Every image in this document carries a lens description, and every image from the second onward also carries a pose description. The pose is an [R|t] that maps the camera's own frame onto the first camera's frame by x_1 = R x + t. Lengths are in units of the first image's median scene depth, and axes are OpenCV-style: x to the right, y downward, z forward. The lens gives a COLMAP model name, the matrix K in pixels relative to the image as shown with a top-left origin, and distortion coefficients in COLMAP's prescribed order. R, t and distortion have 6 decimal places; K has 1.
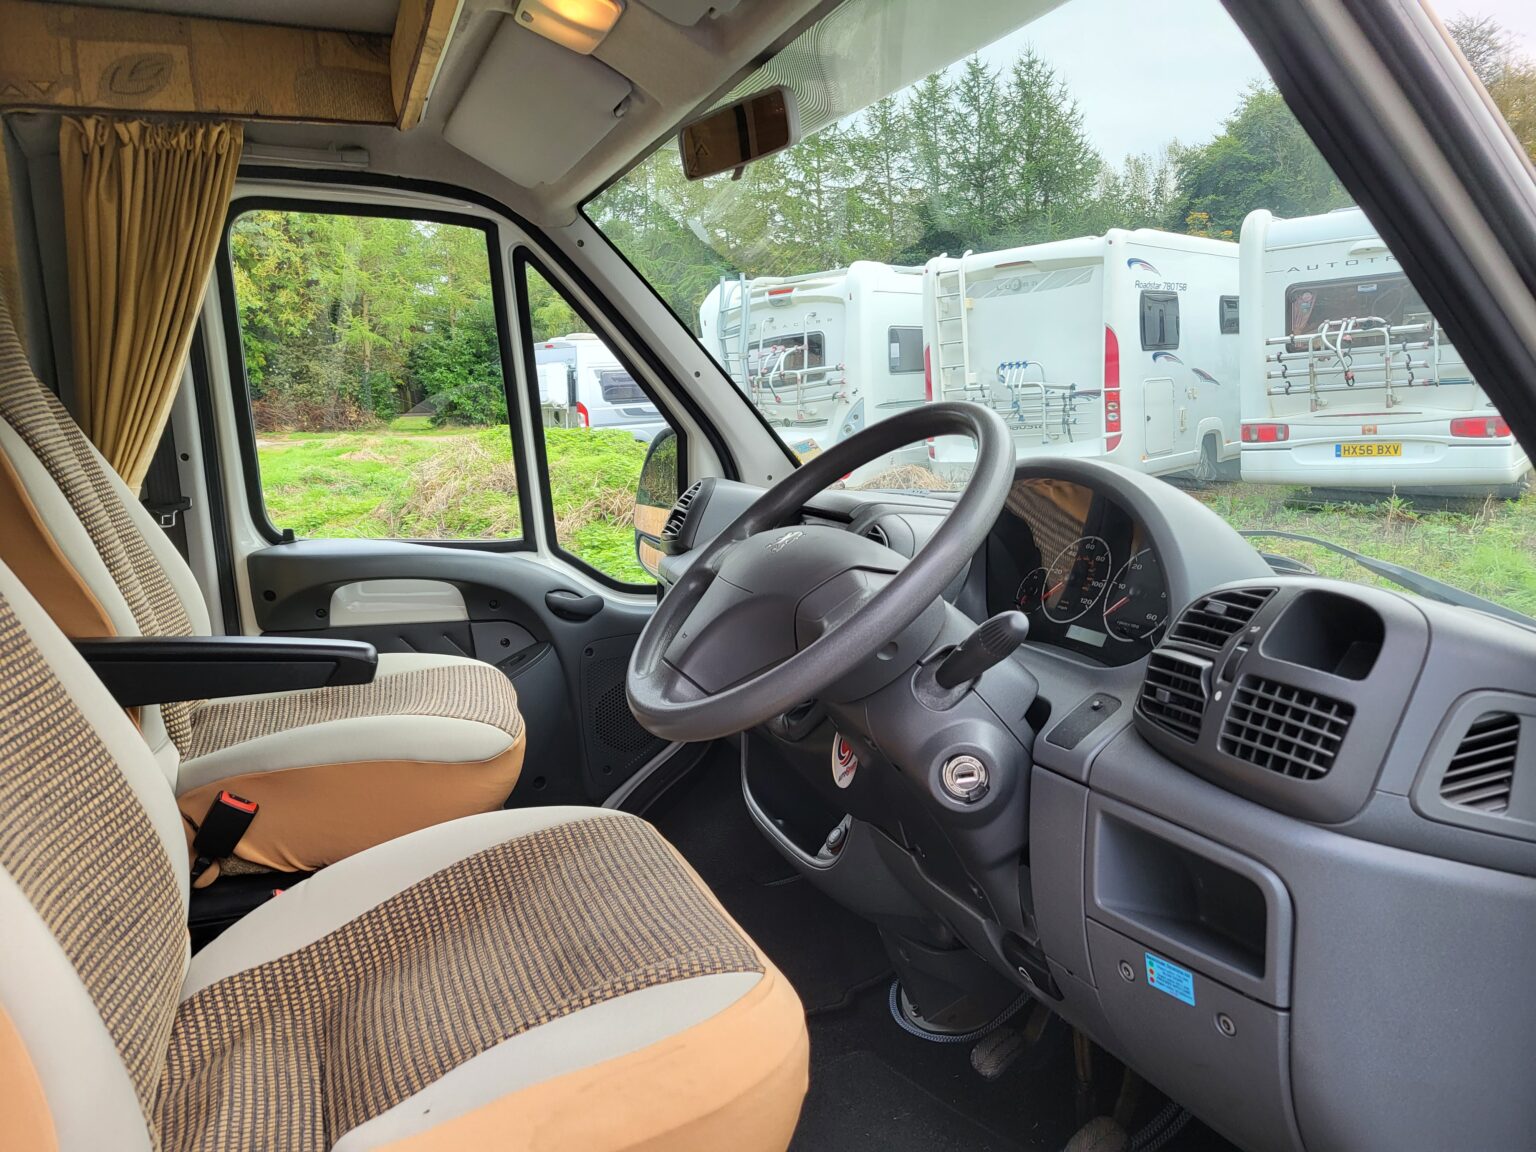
lens RADIAL K [[1197.9, 0, 752.0], [0, 1197.9, 567.0], [0, 0, 1]] dist [0.023658, 0.002639]
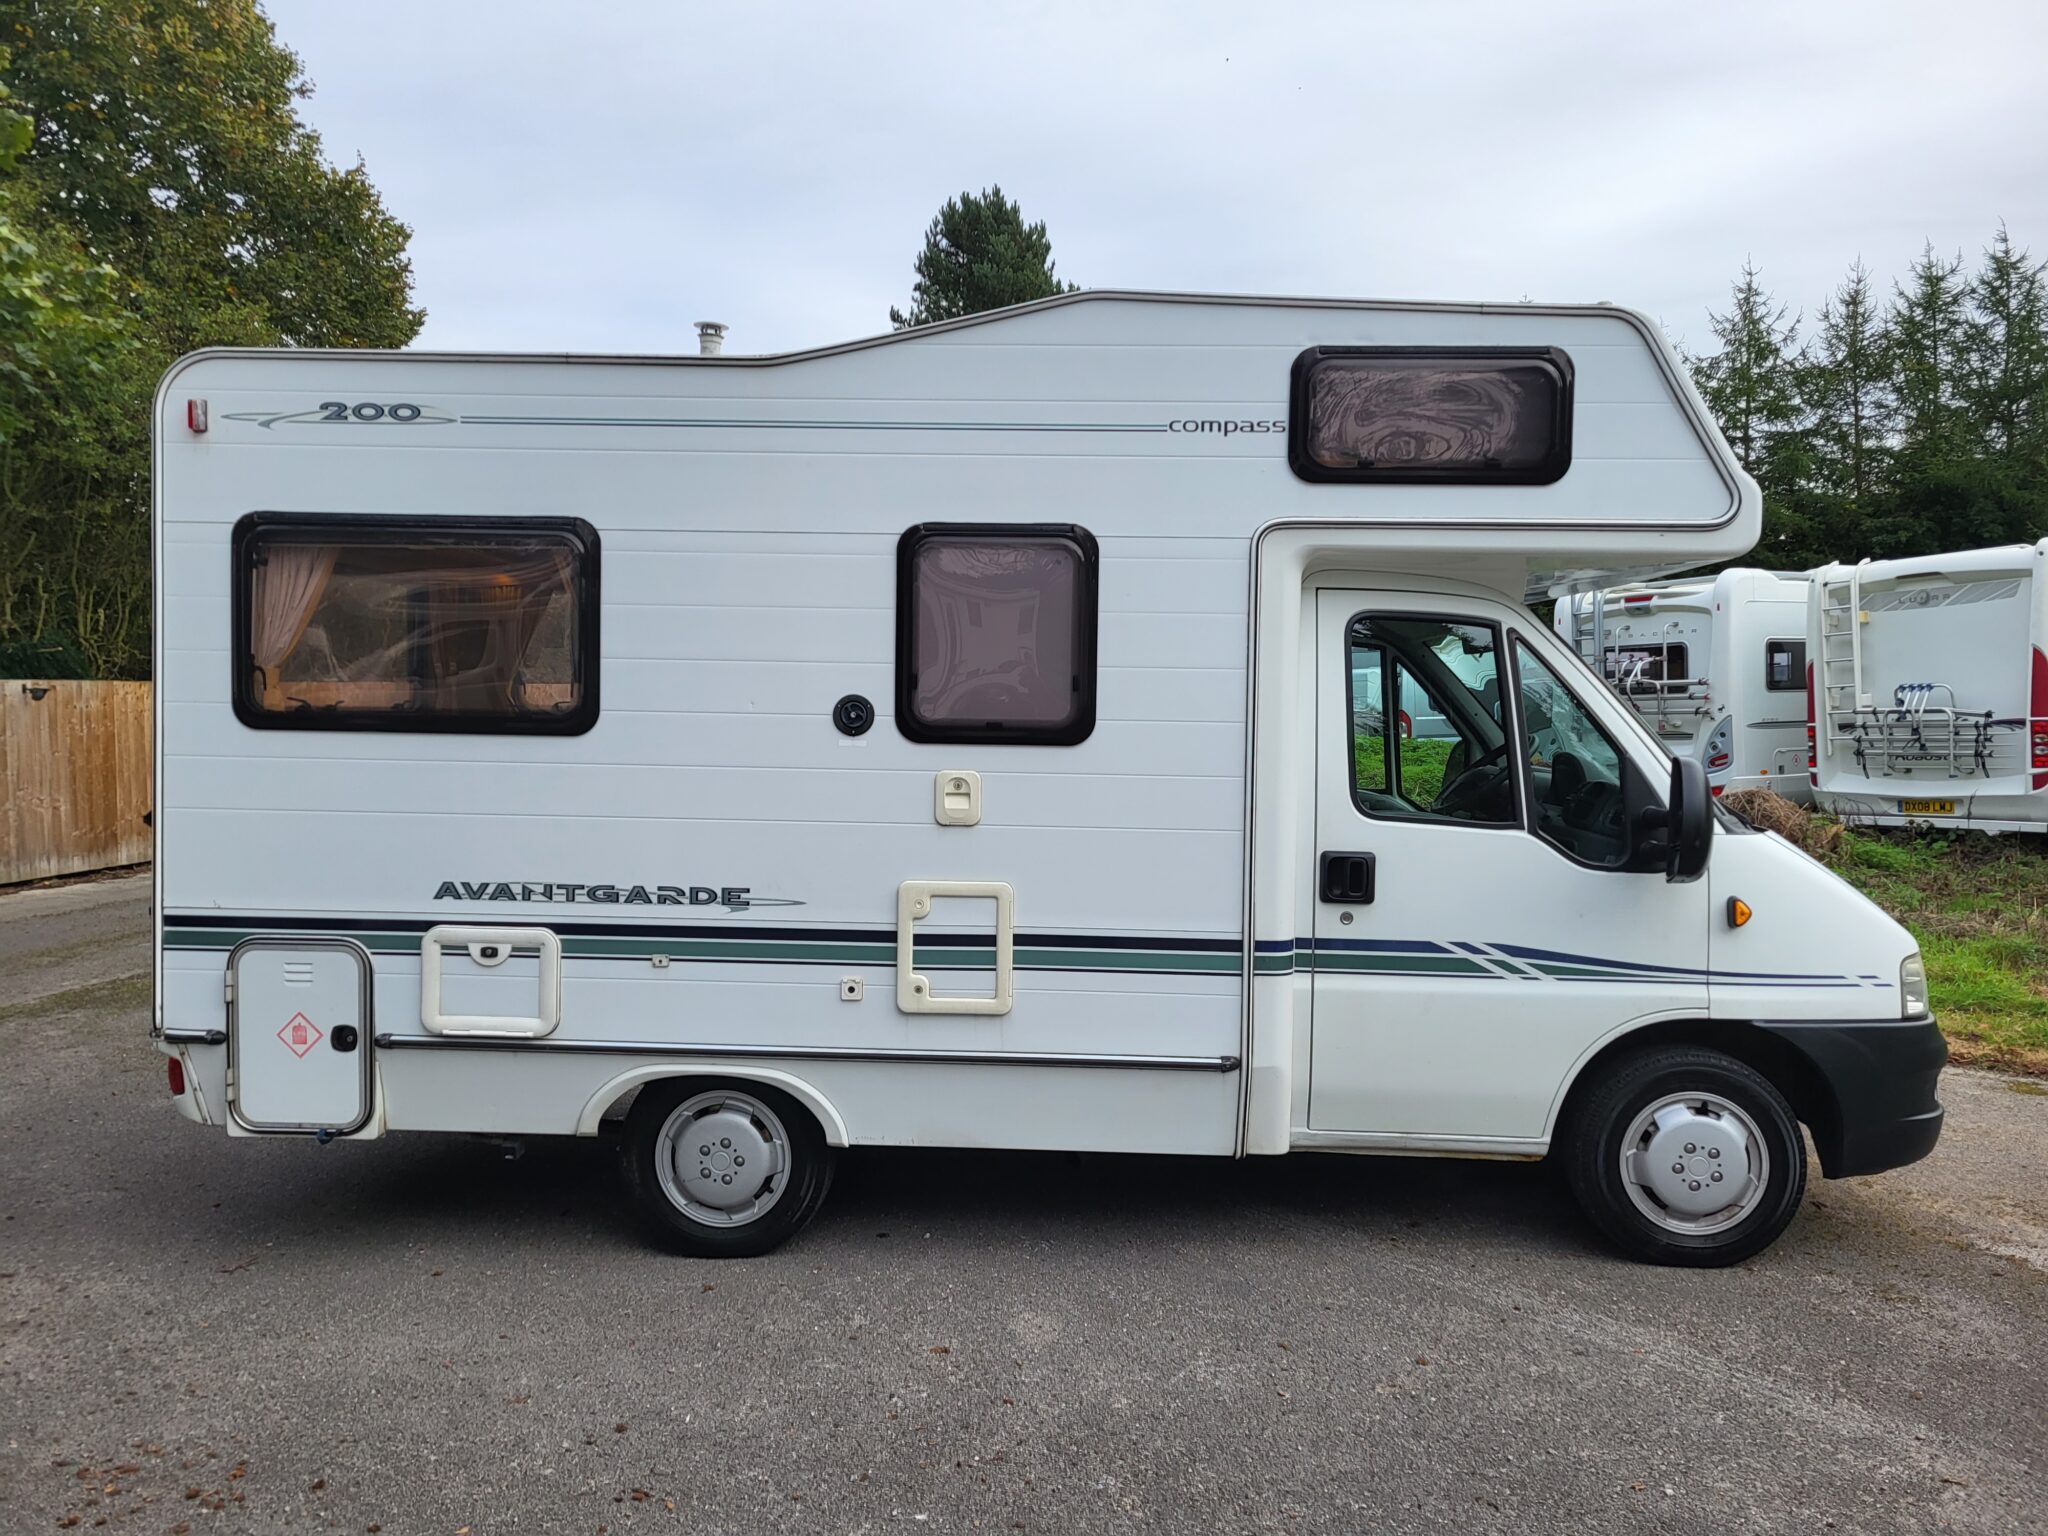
lens RADIAL K [[1466.1, 0, 1023.8], [0, 1466.1, 750.8], [0, 0, 1]] dist [0.010595, 0.004000]
pose [[0.921883, 0.053180, -0.383801, 0.027805], [-0.091077, 0.992525, -0.081240, 0.023673], [0.376612, 0.109849, 0.919835, -0.215072]]
